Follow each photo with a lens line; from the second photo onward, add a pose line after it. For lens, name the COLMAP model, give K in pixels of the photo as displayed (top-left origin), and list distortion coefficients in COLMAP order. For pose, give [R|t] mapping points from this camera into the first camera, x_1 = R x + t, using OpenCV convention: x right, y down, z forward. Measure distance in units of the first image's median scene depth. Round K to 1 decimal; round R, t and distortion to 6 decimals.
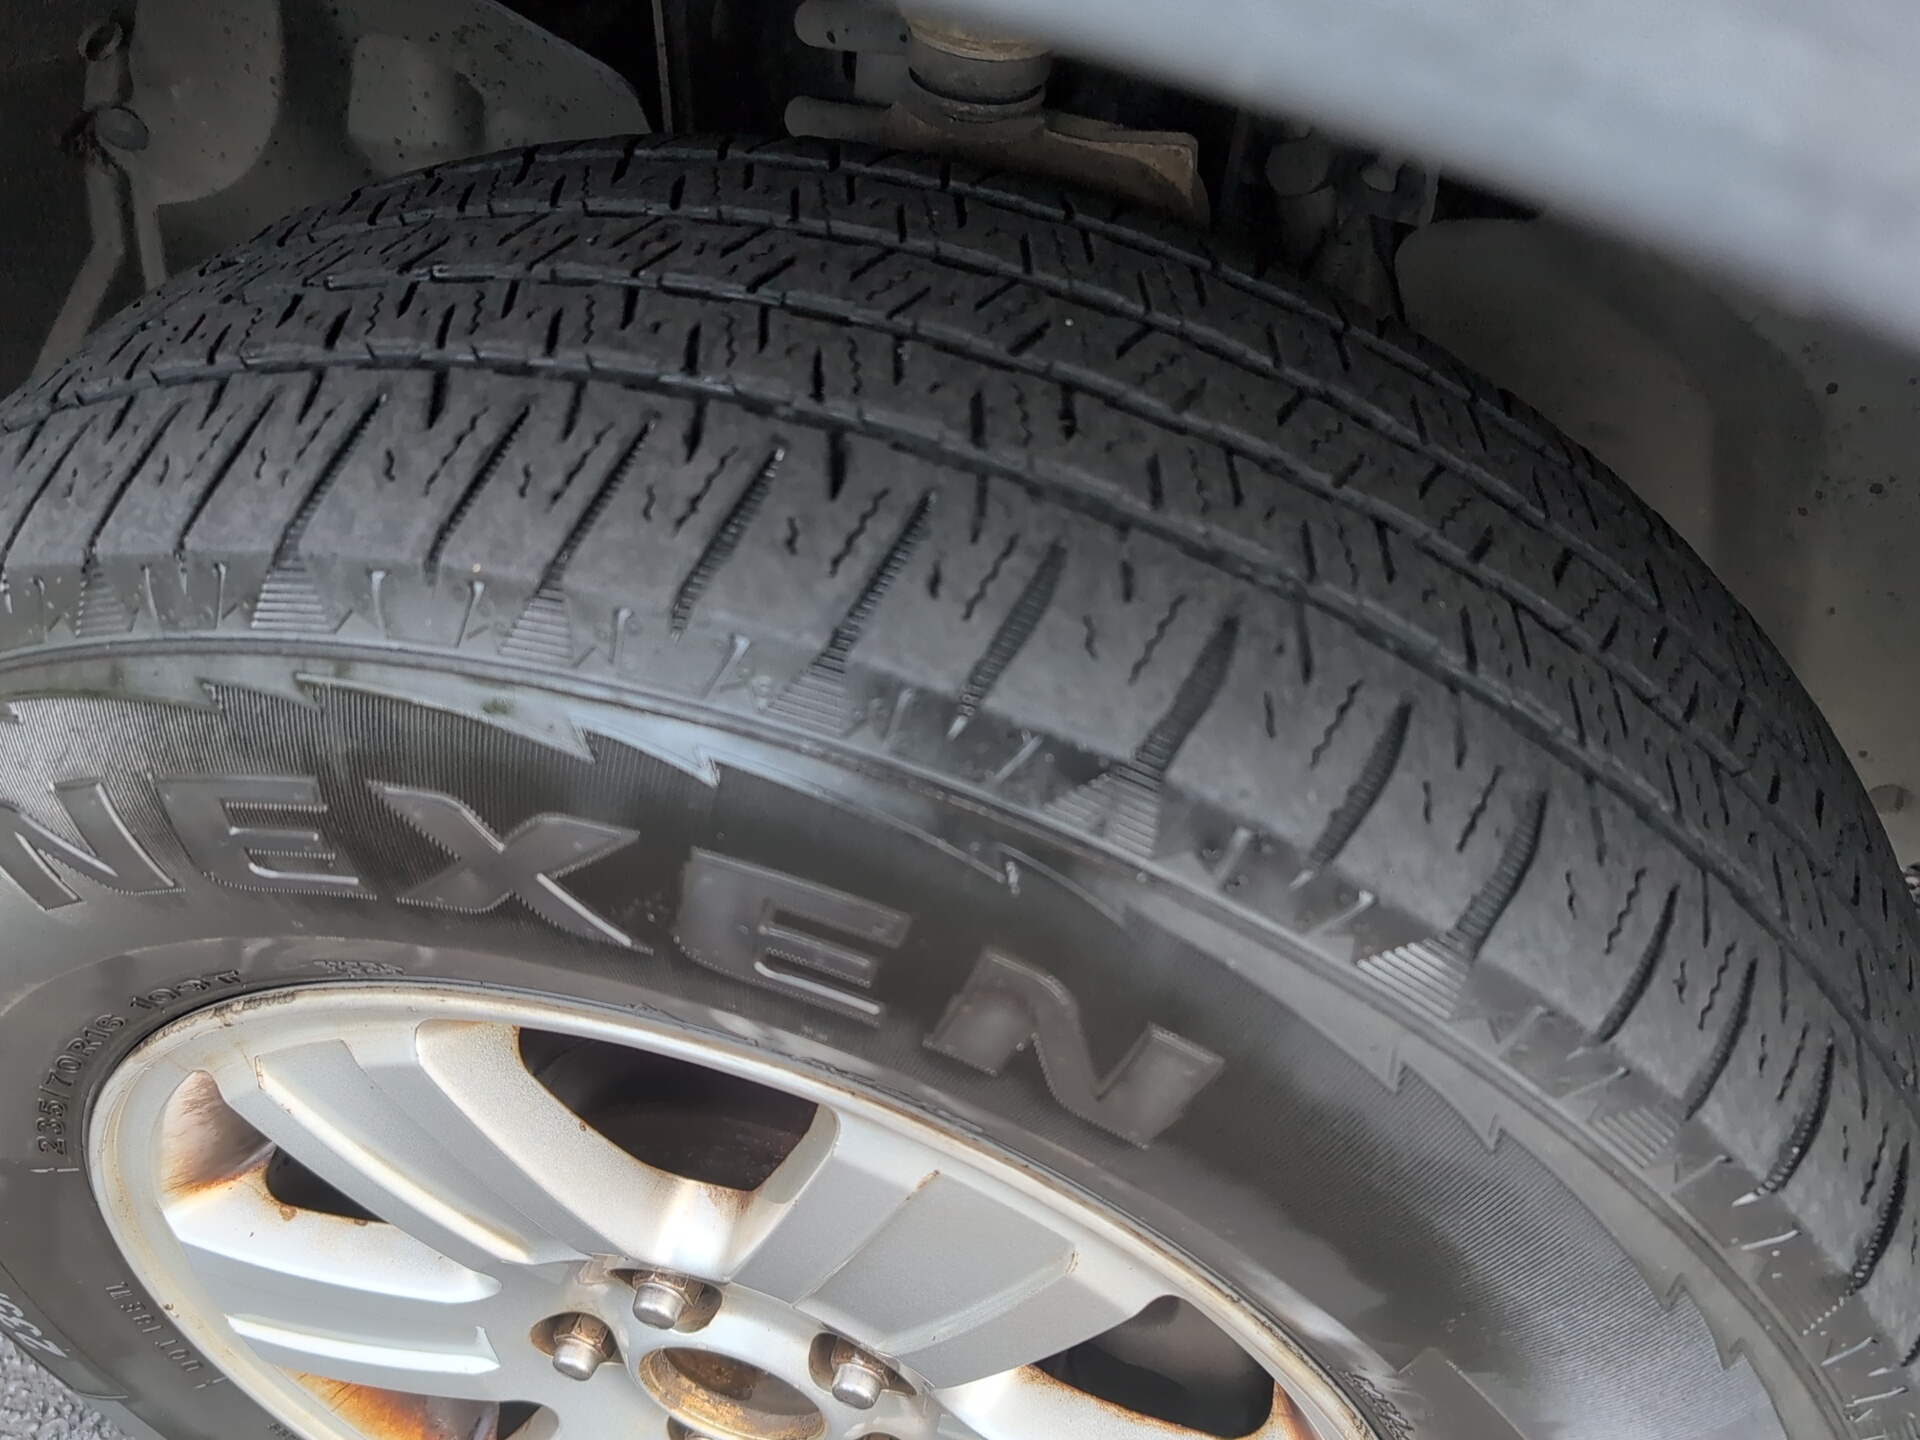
lens RADIAL K [[1655.3, 0, 960.0], [0, 1655.3, 720.0], [0, 0, 1]] dist [-0.005059, -0.000900]
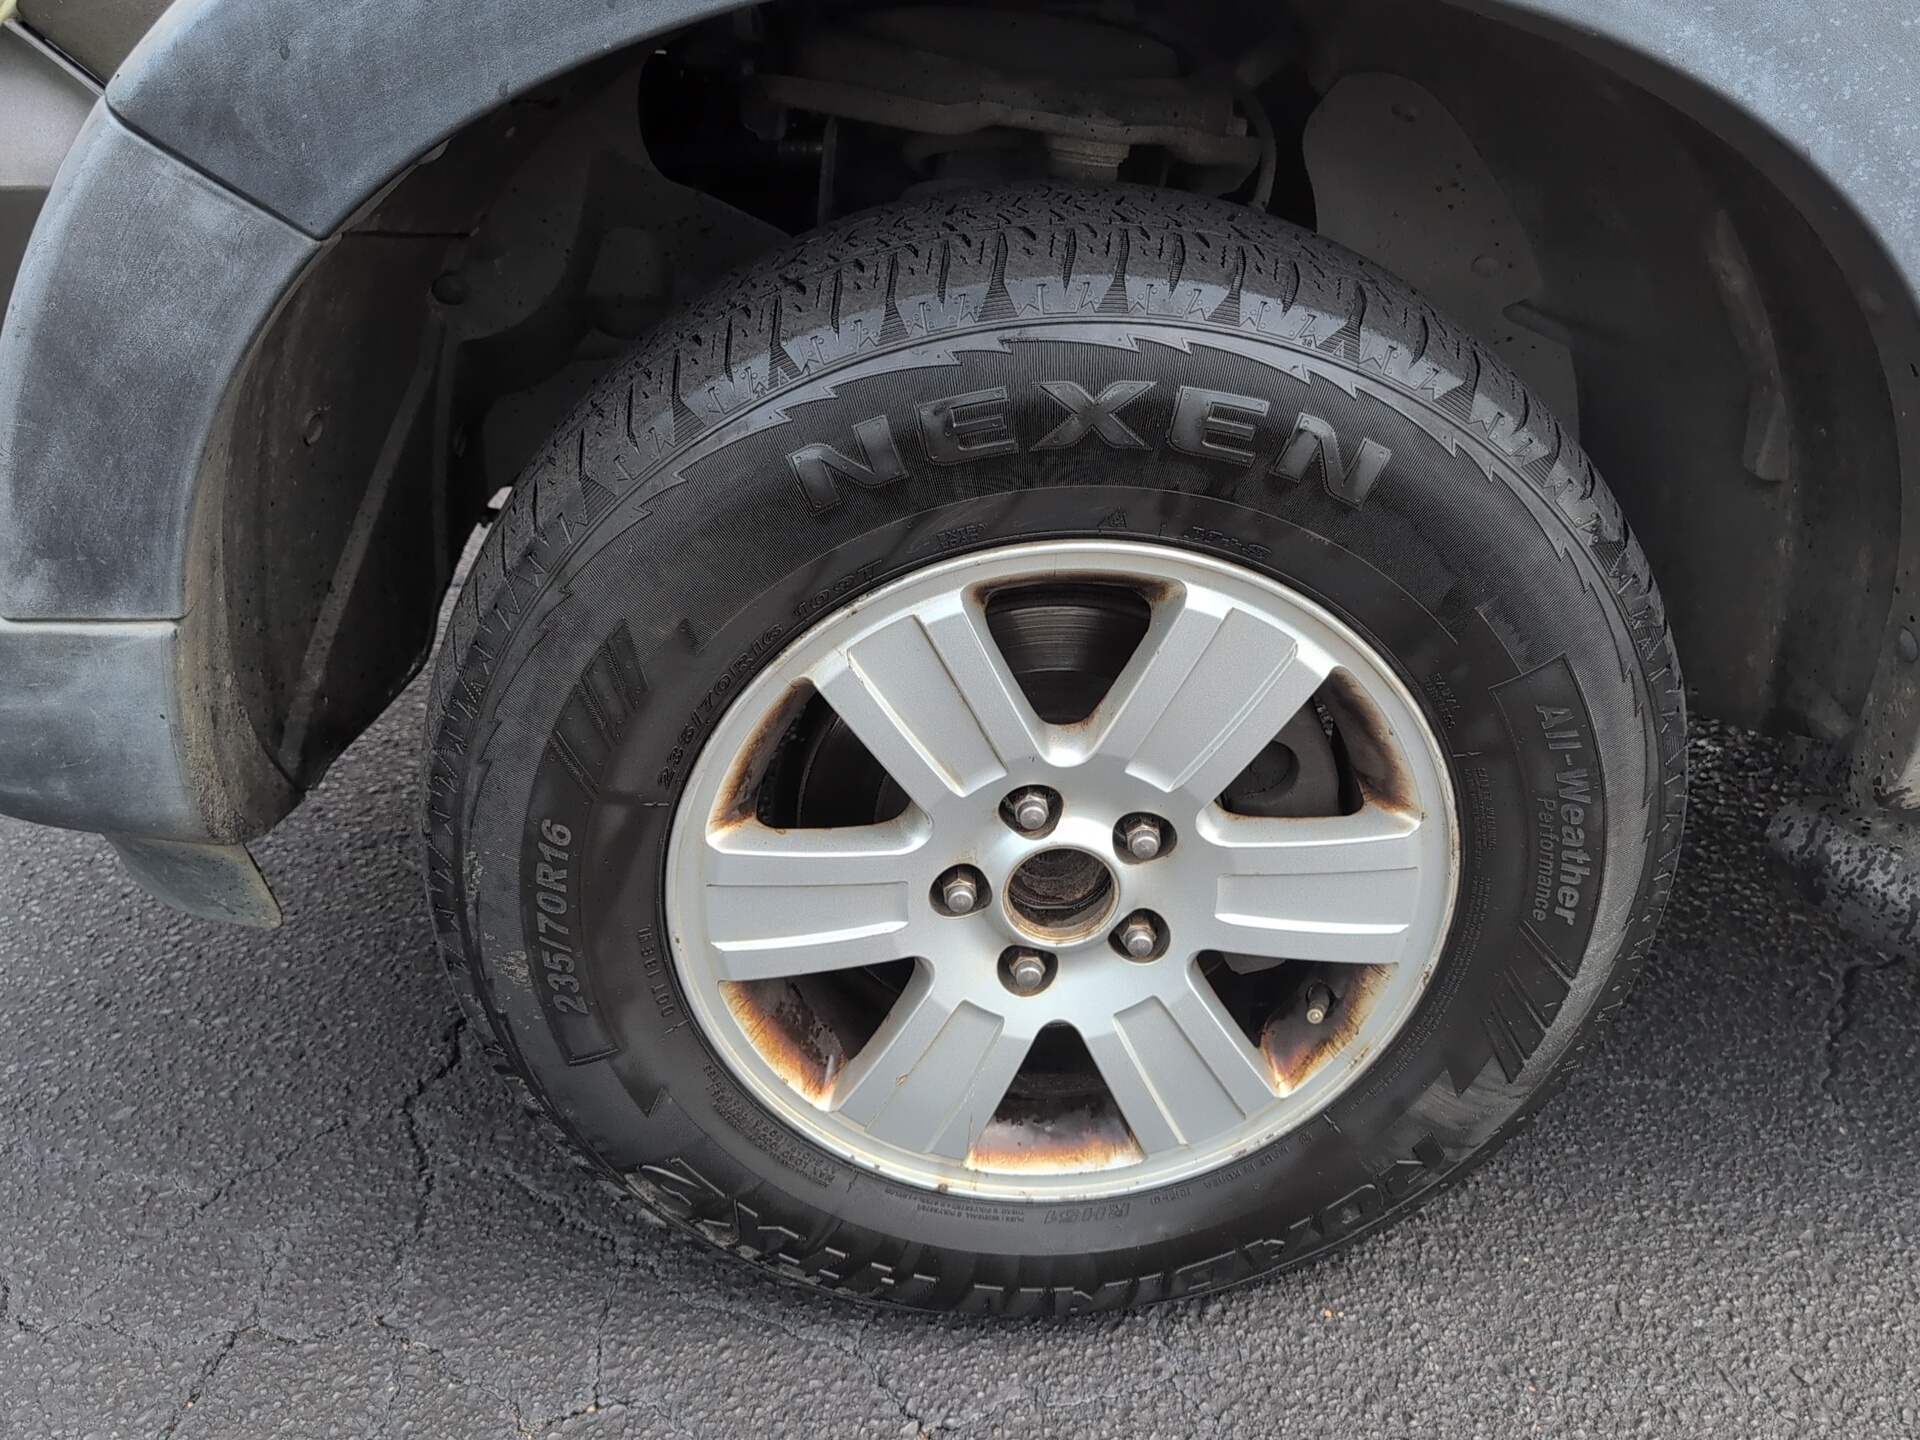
lens RADIAL K [[1655.3, 0, 960.0], [0, 1655.3, 720.0], [0, 0, 1]] dist [-0.005059, -0.000900]
pose [[0.948851, -0.116842, 0.293309, -1.151921], [0.183777, 0.959796, -0.212172, 0.933433], [-0.256727, 0.255224, 0.932176, -0.979436]]
